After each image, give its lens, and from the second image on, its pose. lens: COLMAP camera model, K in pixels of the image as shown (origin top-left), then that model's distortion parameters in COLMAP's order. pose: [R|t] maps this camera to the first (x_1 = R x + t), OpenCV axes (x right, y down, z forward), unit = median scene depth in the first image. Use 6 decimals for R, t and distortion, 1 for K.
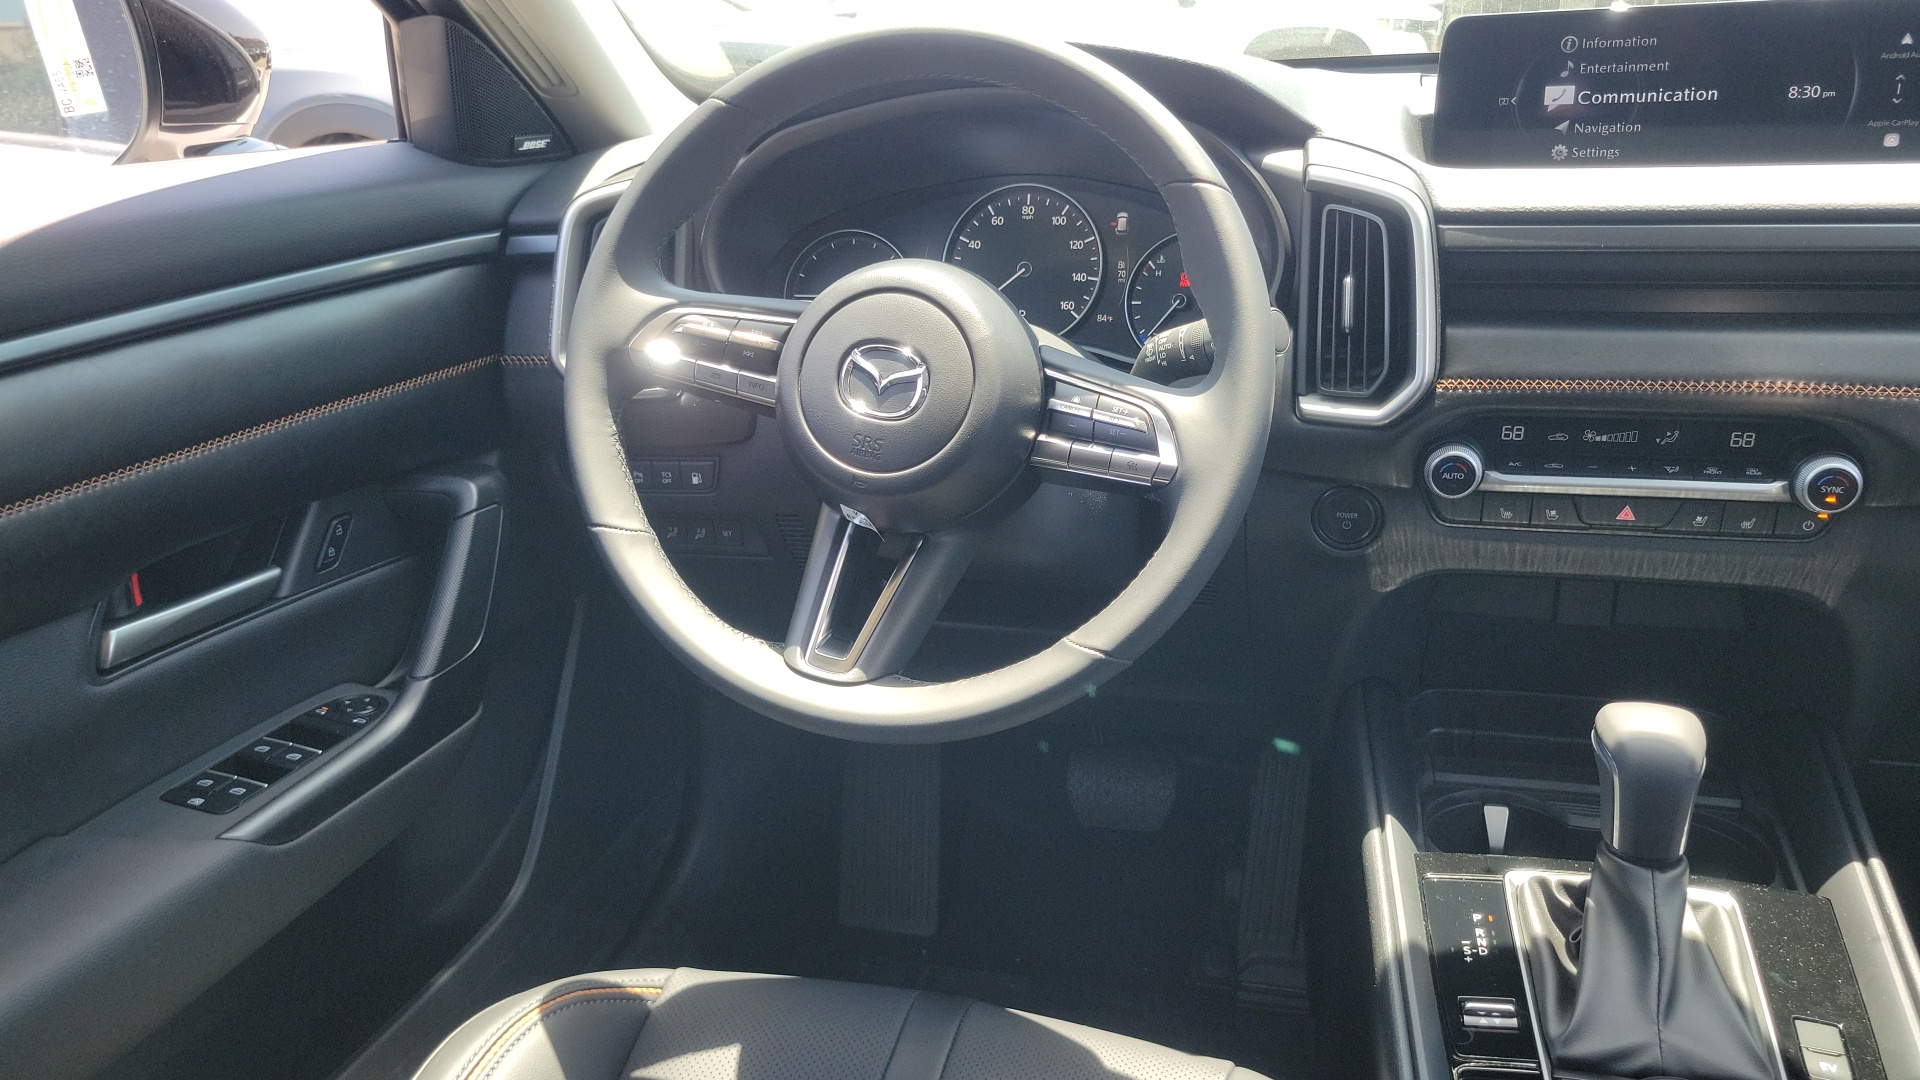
lens RADIAL K [[1464.5, 0, 967.2], [0, 1464.5, 535.0], [0, 0, 1]] dist [0.033381, -0.027266]
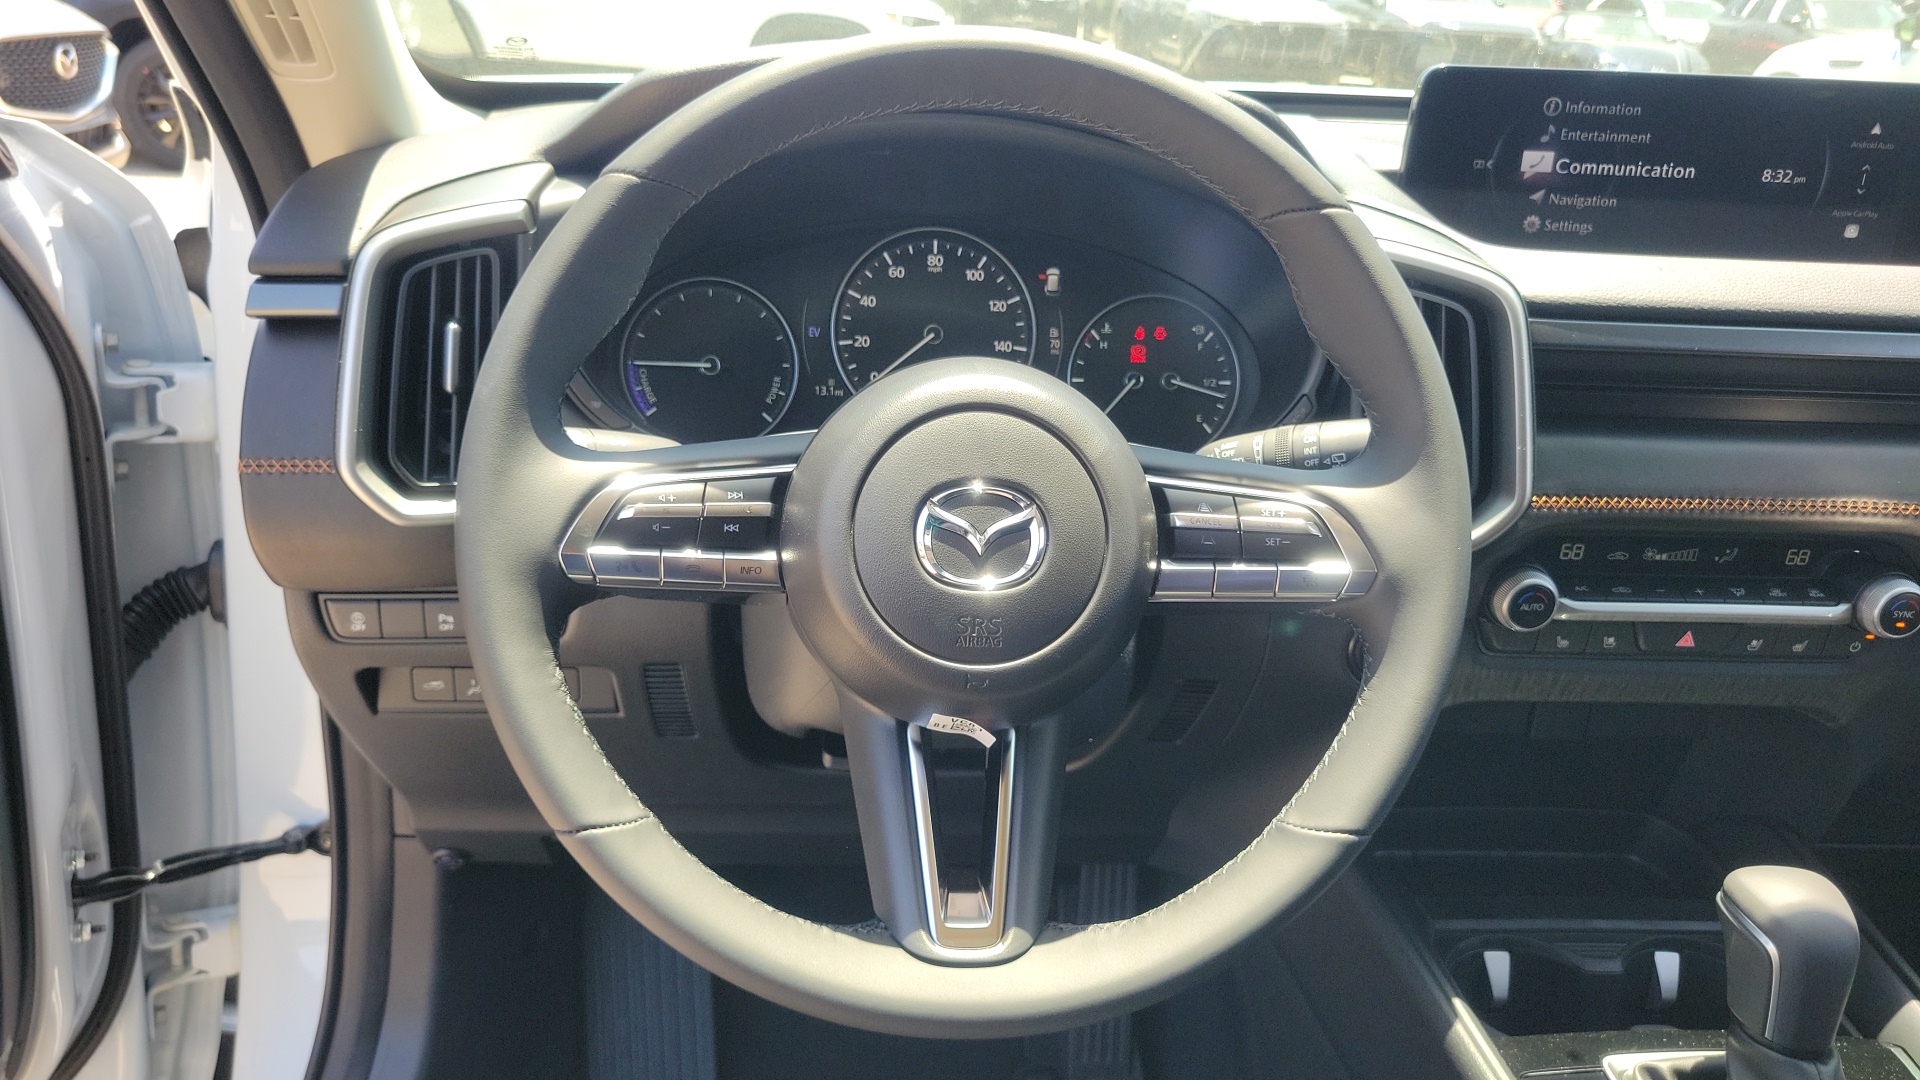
lens RADIAL K [[1473.1, 0, 951.4], [0, 1473.1, 545.0], [0, 0, 1]] dist [0.012033, -0.008173]
pose [[0.943839, -0.032053, 0.328846, -0.274985], [0.026290, 0.999413, 0.021958, -0.104610], [-0.329357, -0.012079, 0.944128, 0.294299]]
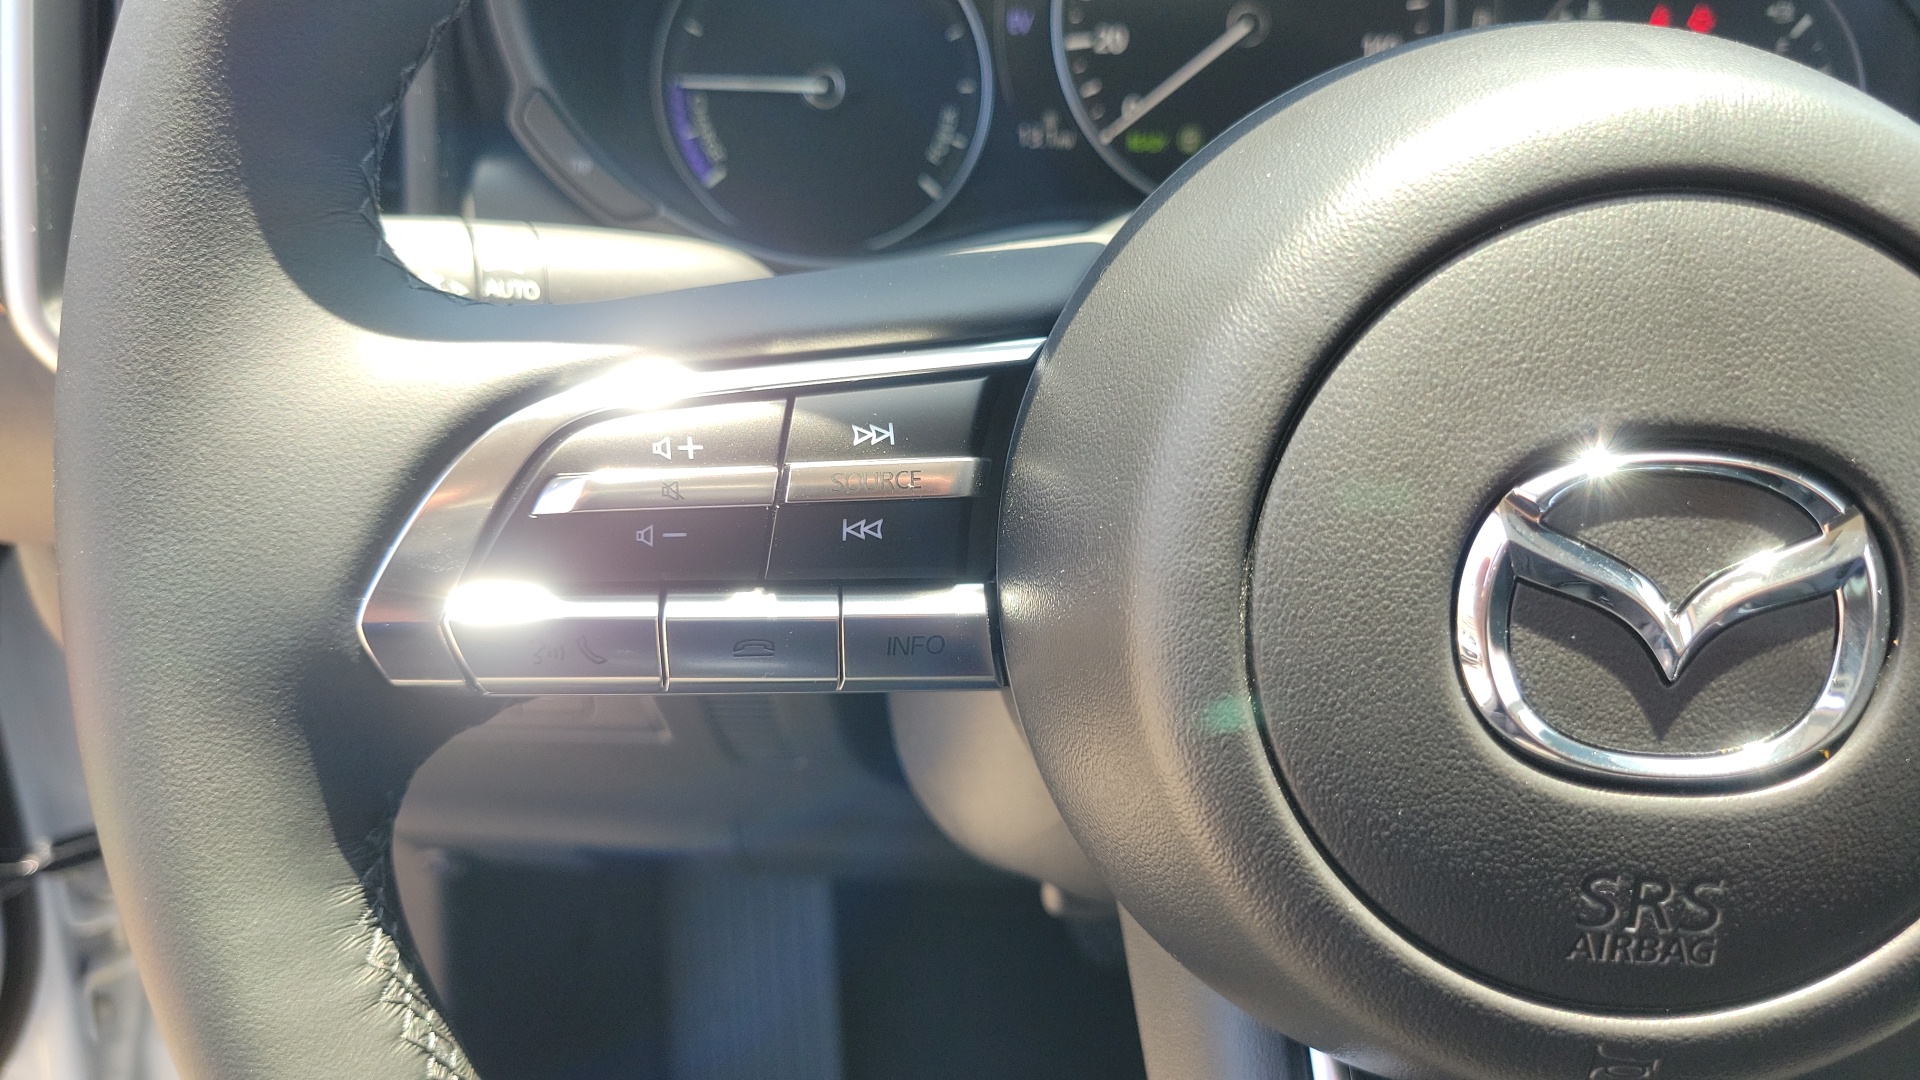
lens RADIAL K [[1483.8, 0, 938.6], [0, 1483.8, 546.0], [0, 0, 1]] dist [-0.003563, -0.009853]
pose [[0.971981, -0.059770, 0.227333, -0.189210], [0.018873, 0.983853, 0.177981, -0.140426], [-0.234300, -0.168703, 0.957415, 0.738870]]
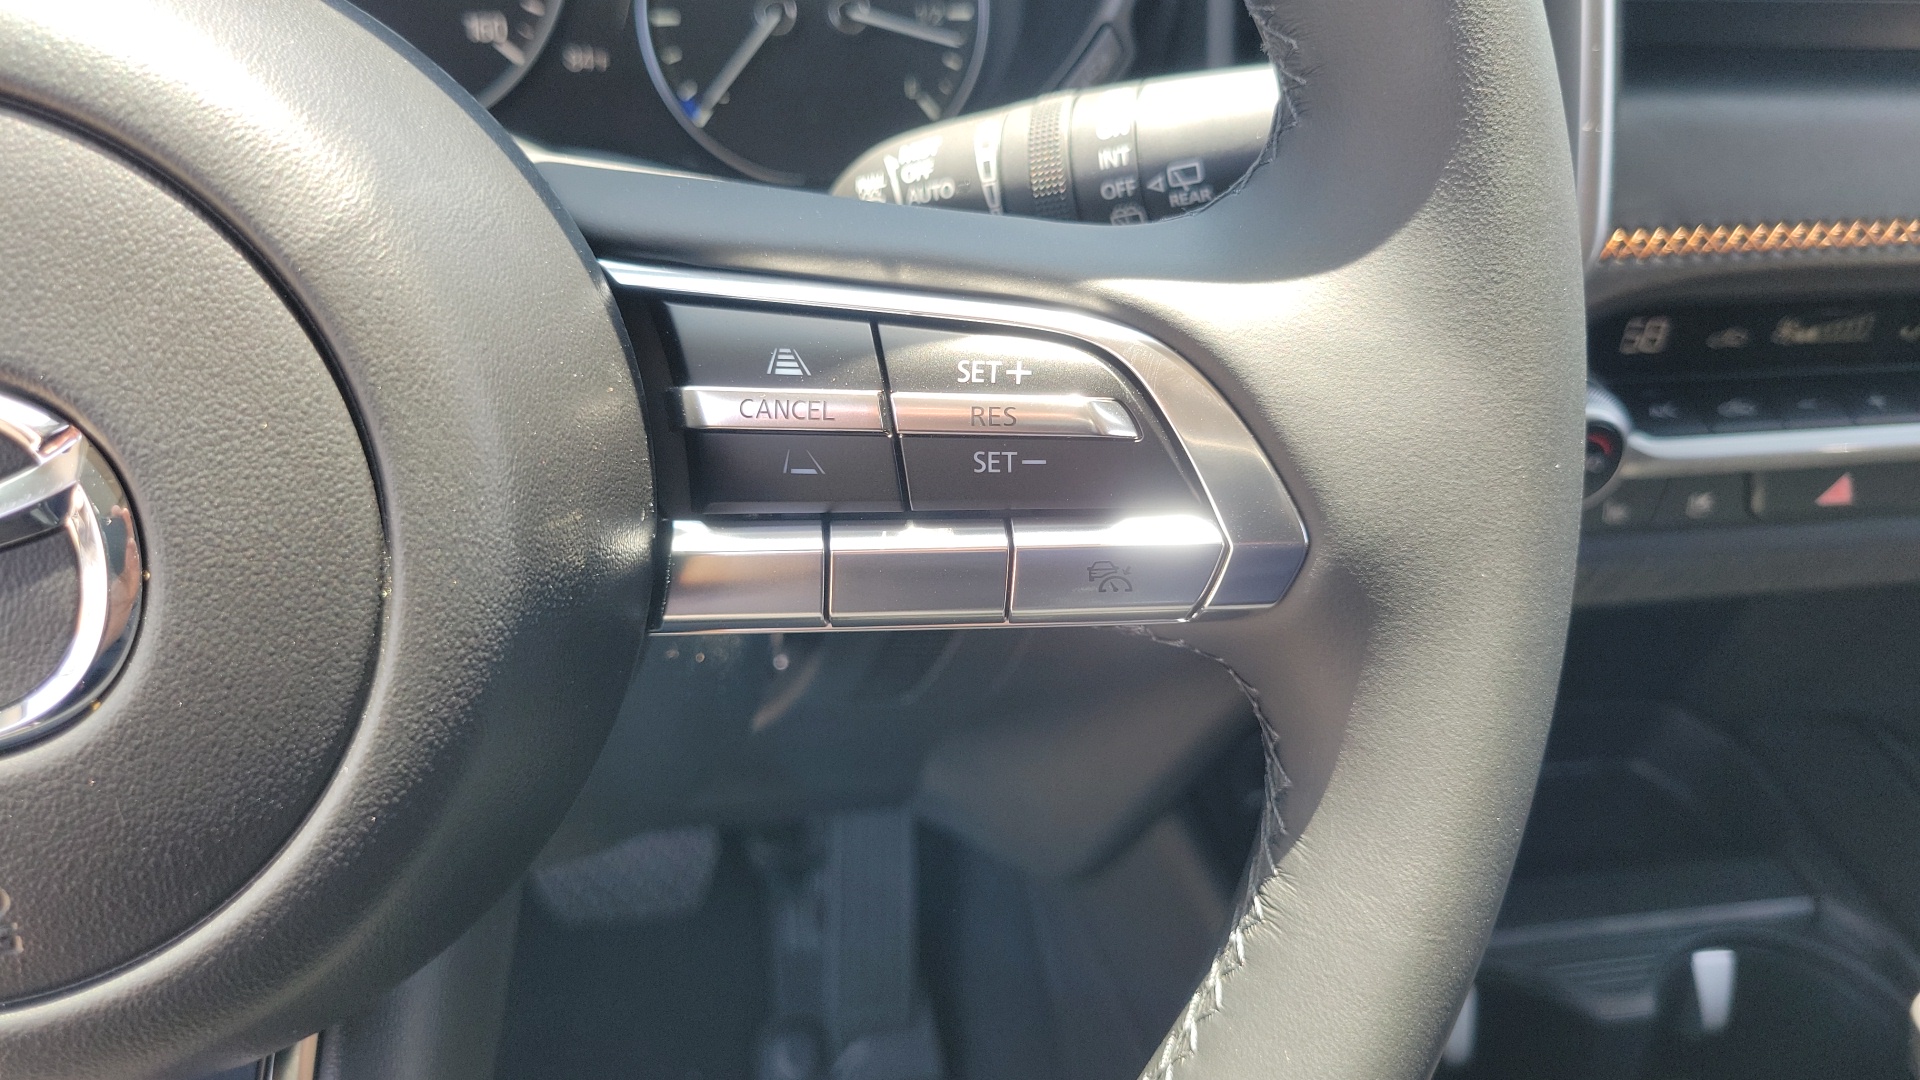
lens RADIAL K [[1483.8, 0, 938.6], [0, 1483.8, 546.0], [0, 0, 1]] dist [-0.003563, -0.009853]
pose [[0.903603, -0.161563, 0.396736, -0.004265], [0.073370, 0.970835, 0.228247, -0.127193], [-0.422042, -0.177136, 0.889103, 0.698385]]
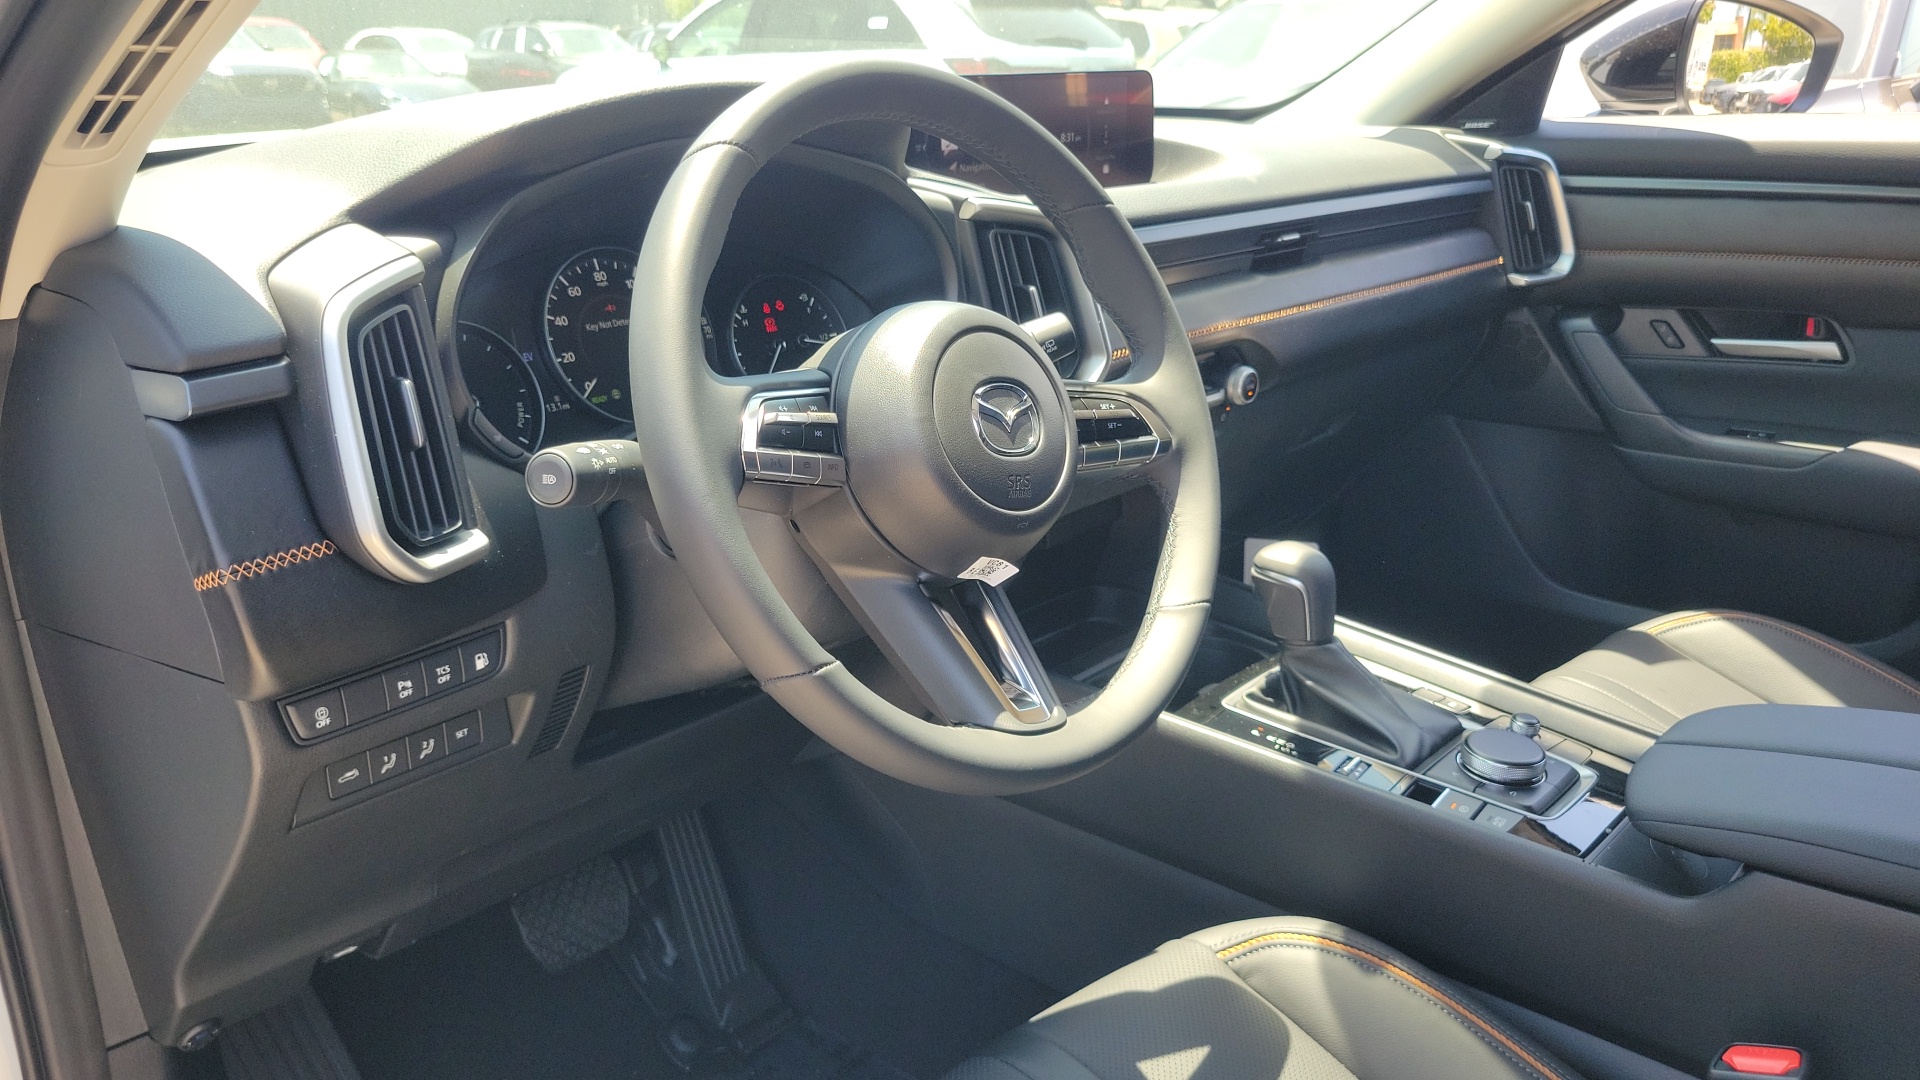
lens RADIAL K [[1460.7, 0, 979.4], [0, 1460.7, 539.5], [0, 0, 1]] dist [0.022261, -0.011580]
pose [[0.442713, -0.243880, 0.862860, -0.836980], [0.291250, 0.949234, 0.118859, -0.134071], [-0.848044, 0.198688, 0.491269, 0.492811]]
